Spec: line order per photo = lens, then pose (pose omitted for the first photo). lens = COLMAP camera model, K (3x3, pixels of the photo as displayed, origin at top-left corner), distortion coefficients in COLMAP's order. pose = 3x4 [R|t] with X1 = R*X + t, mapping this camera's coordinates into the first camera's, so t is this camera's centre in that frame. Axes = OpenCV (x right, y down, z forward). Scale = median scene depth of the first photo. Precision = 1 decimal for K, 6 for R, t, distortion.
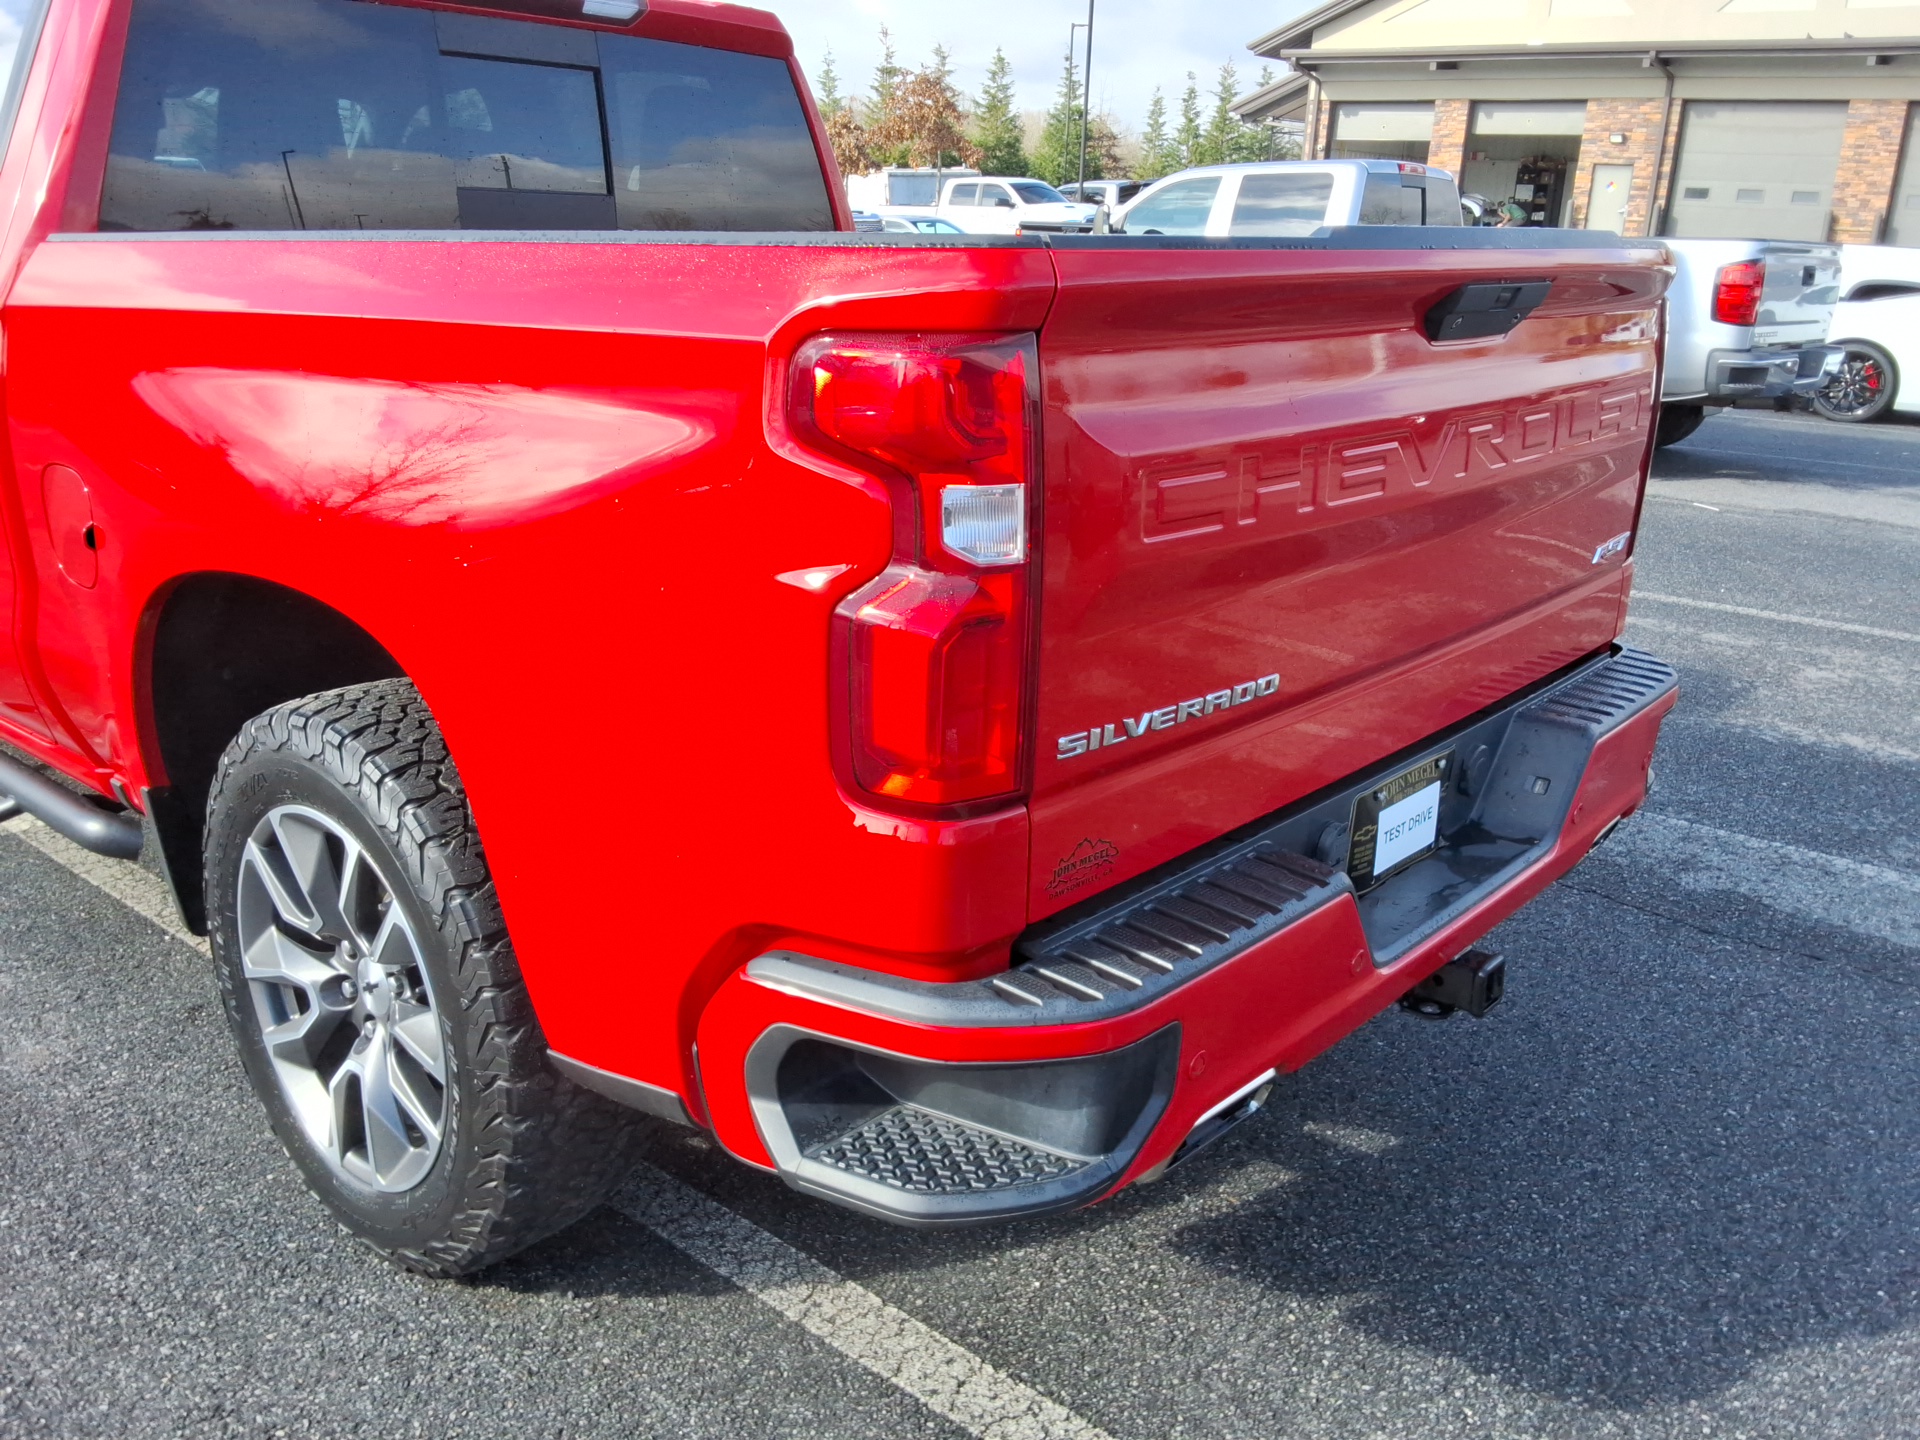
lens RADIAL K [[1537.6, 0, 974.1], [0, 1537.6, 698.4], [0, 0, 1]] dist [0.092658, -0.149481]
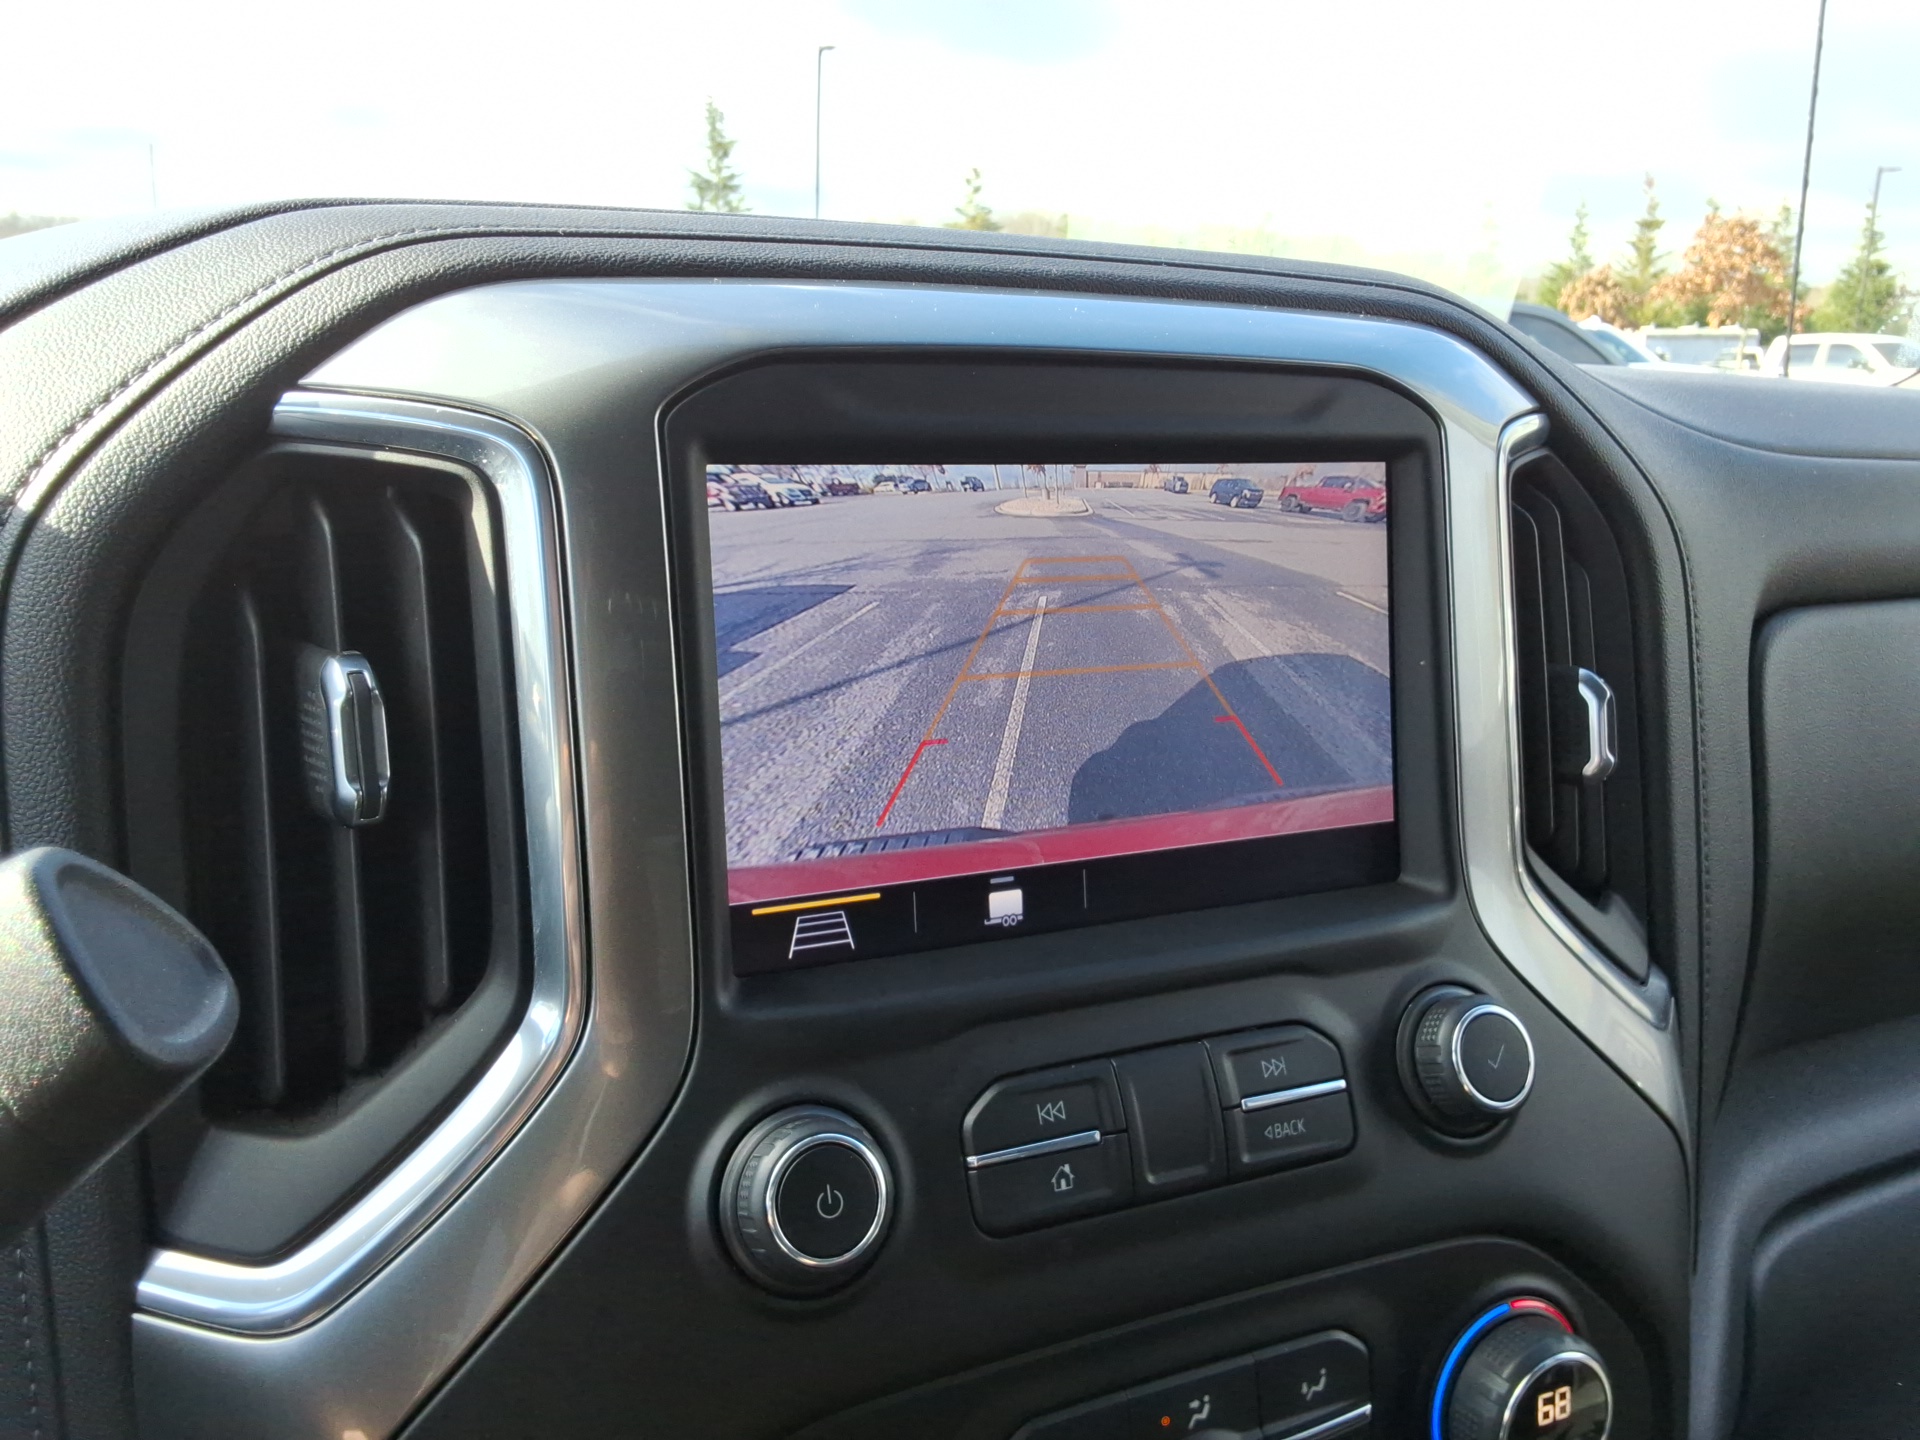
lens RADIAL K [[1537.6, 0, 963.7], [0, 1537.6, 701.9], [0, 0, 1]] dist [0.092658, -0.149481]
pose [[0.919355, 0.085323, -0.384064, -0.080714], [-0.123604, 0.989412, -0.076071, -0.037172], [0.373507, 0.117408, 0.920167, 0.129557]]
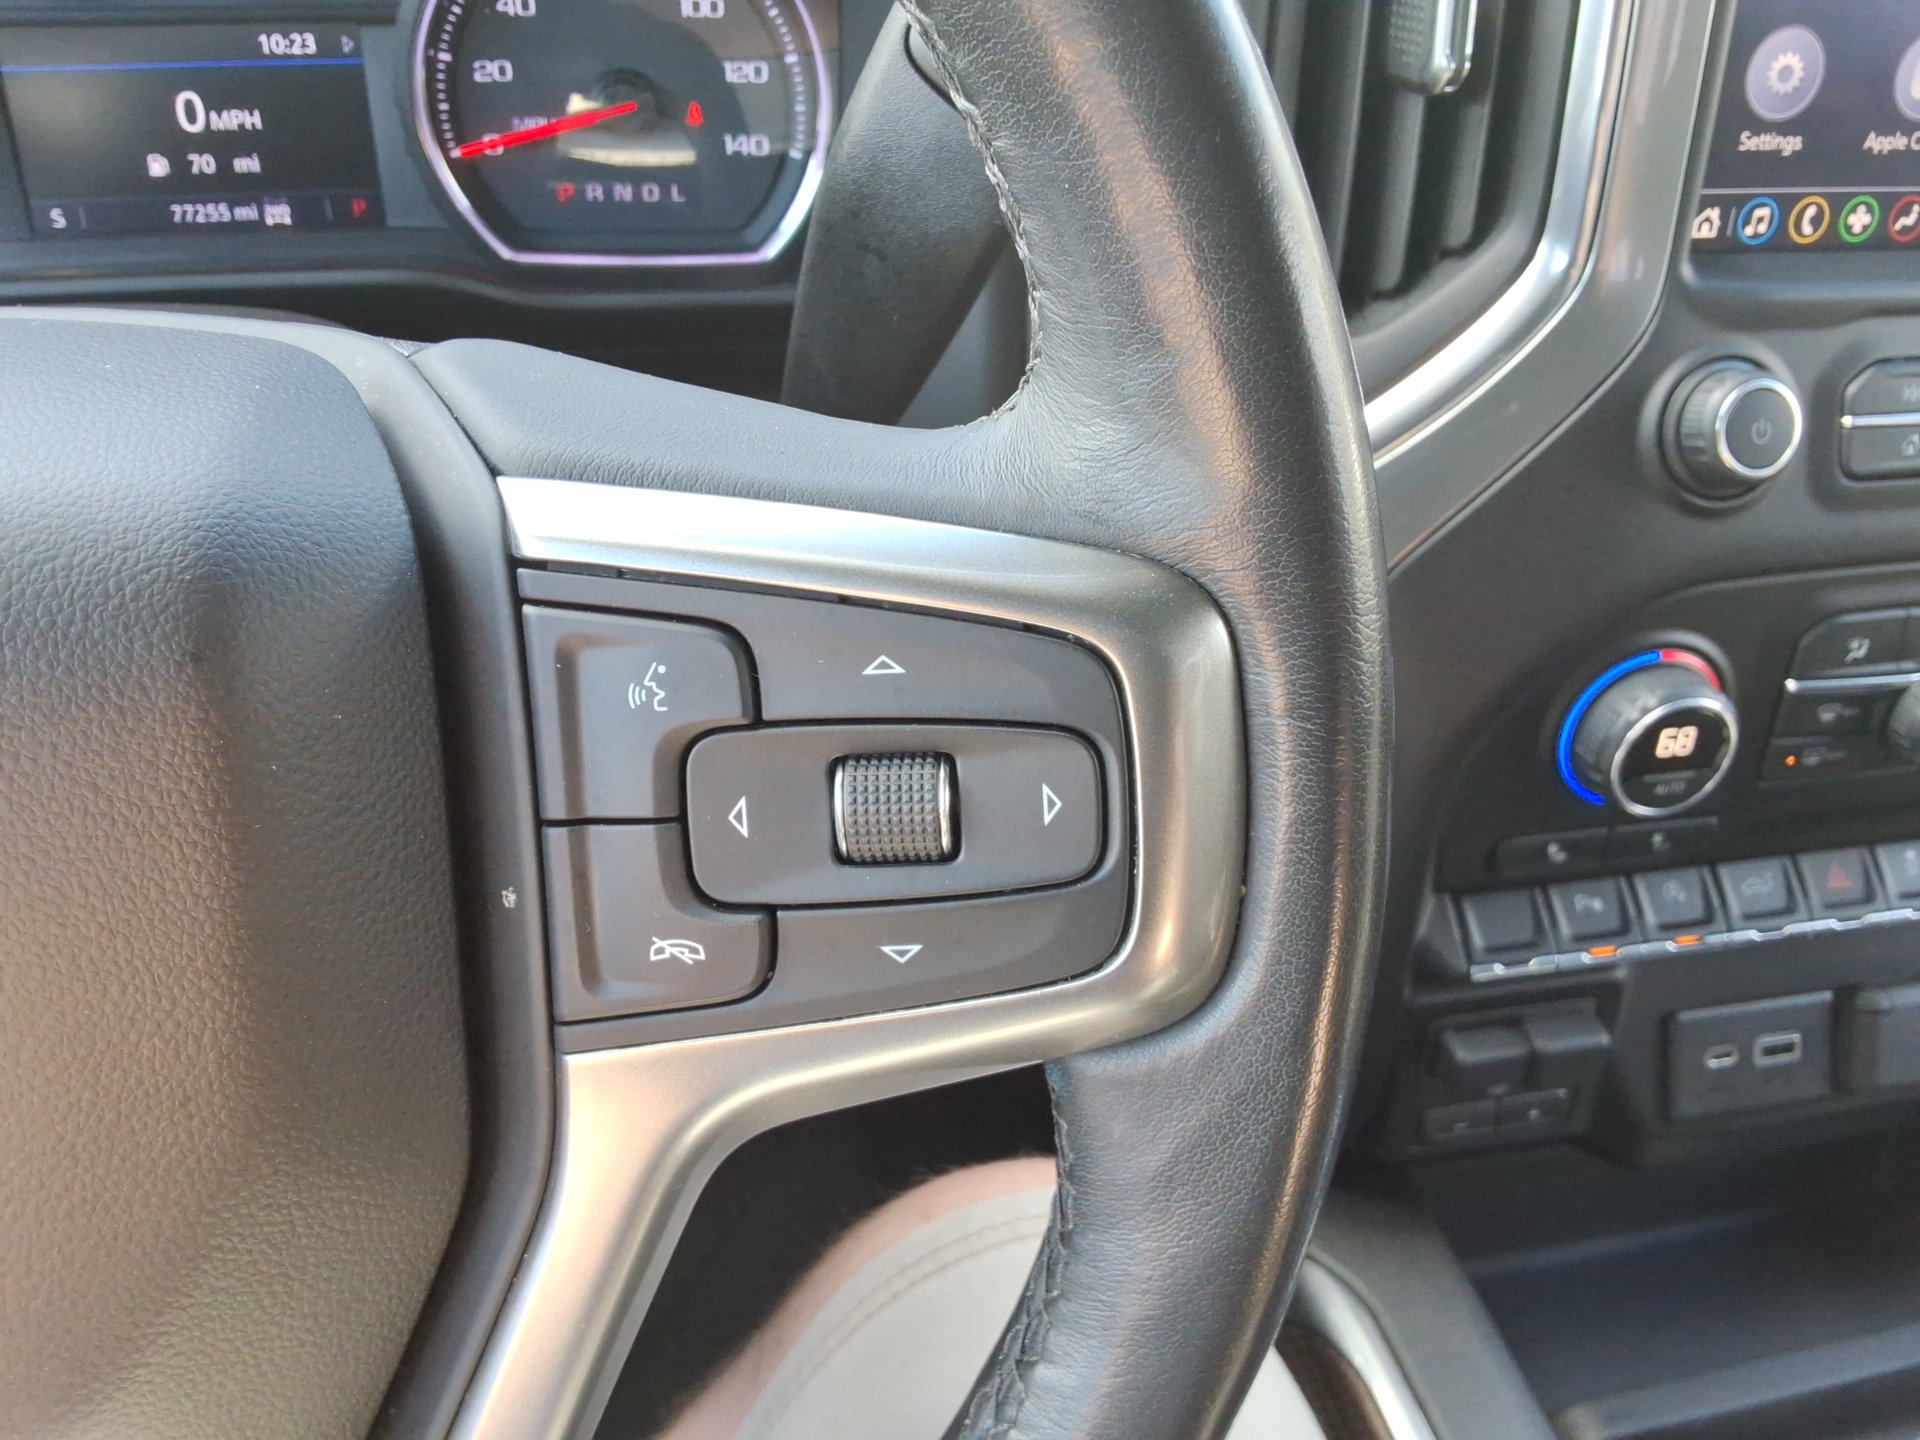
lens RADIAL K [[1537.6, 0, 974.0], [0, 1537.6, 687.2], [0, 0, 1]] dist [0.092658, -0.149481]
pose [[0.814656, 0.357385, -0.456741, -0.084501], [-0.210648, 0.916116, 0.341113, -0.035358], [0.540337, -0.181678, 0.821602, 0.122500]]
